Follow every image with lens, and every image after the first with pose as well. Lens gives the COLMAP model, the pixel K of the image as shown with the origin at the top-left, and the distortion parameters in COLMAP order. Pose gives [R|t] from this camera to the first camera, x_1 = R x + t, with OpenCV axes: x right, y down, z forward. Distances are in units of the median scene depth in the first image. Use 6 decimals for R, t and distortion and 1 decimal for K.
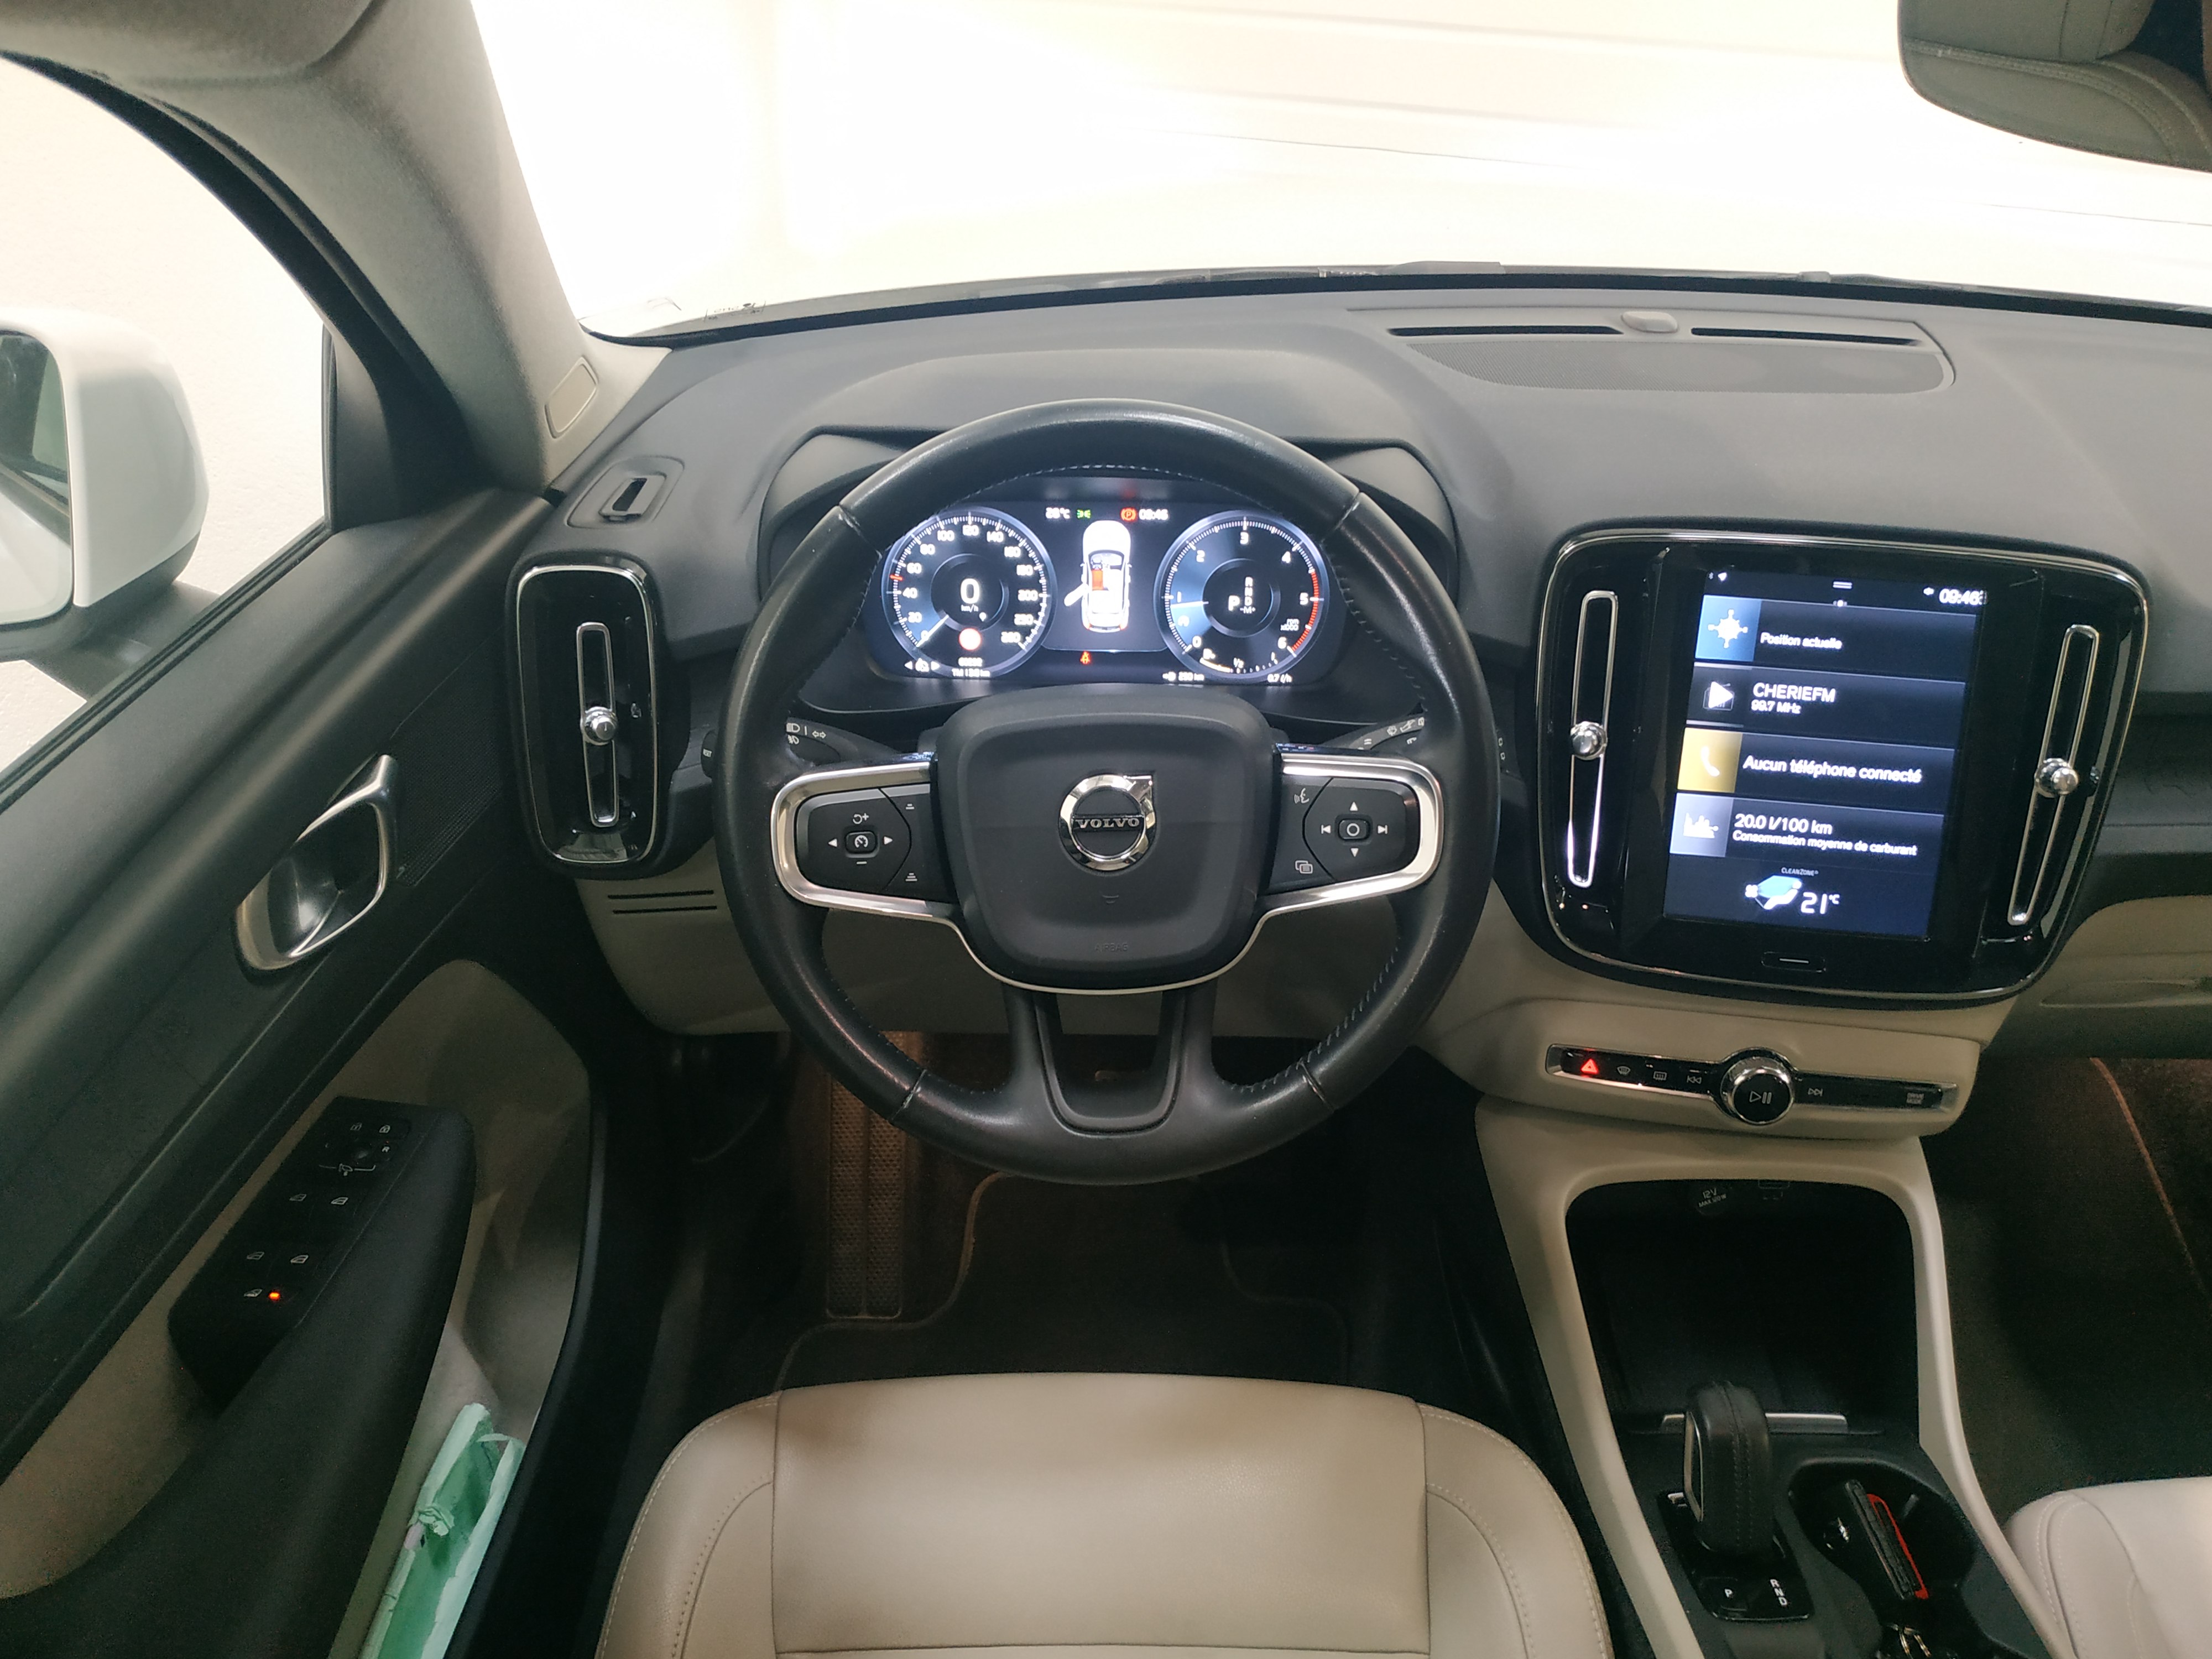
lens RADIAL K [[1603.8, 0, 1096.5], [0, 1603.8, 837.2], [0, 0, 1]] dist [0.036402, -0.065225]
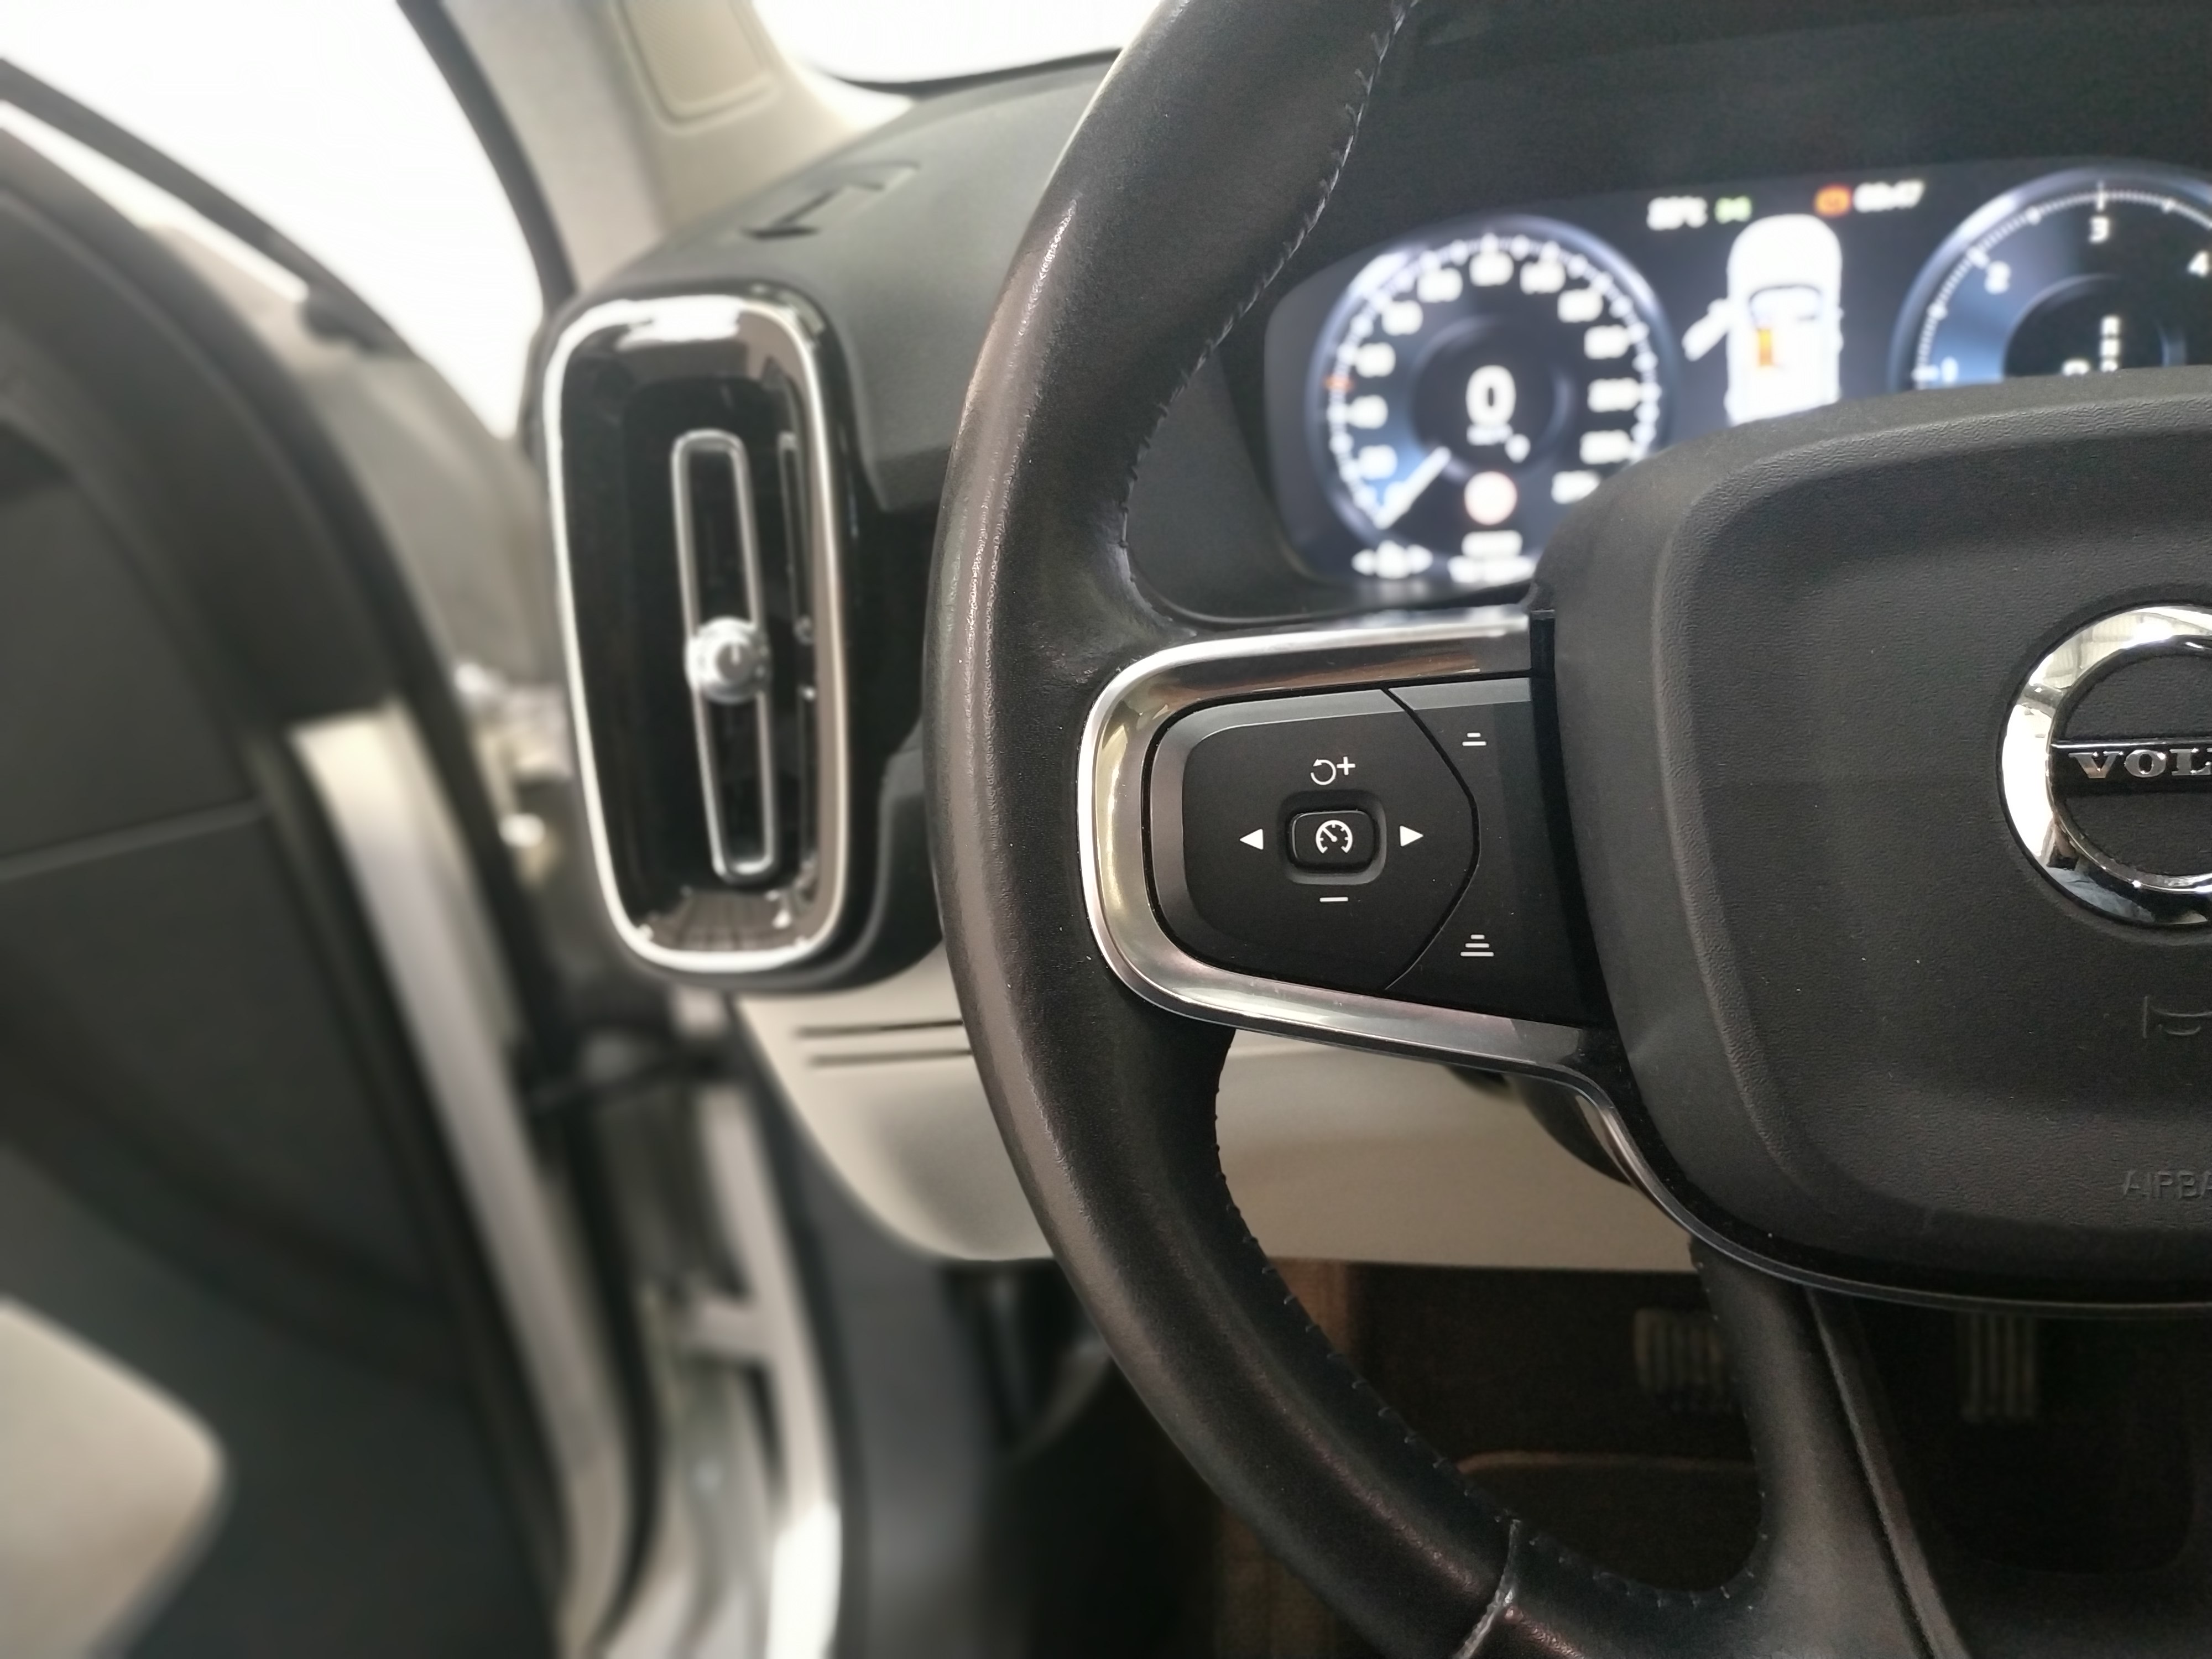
lens RADIAL K [[1603.8, 0, 1096.5], [0, 1603.8, 837.2], [0, 0, 1]] dist [0.036402, -0.065225]
pose [[0.975493, -0.034121, -0.217368, -0.094053], [0.013656, 0.995387, -0.094965, 0.026613], [0.219605, 0.089669, 0.971459, 0.508609]]
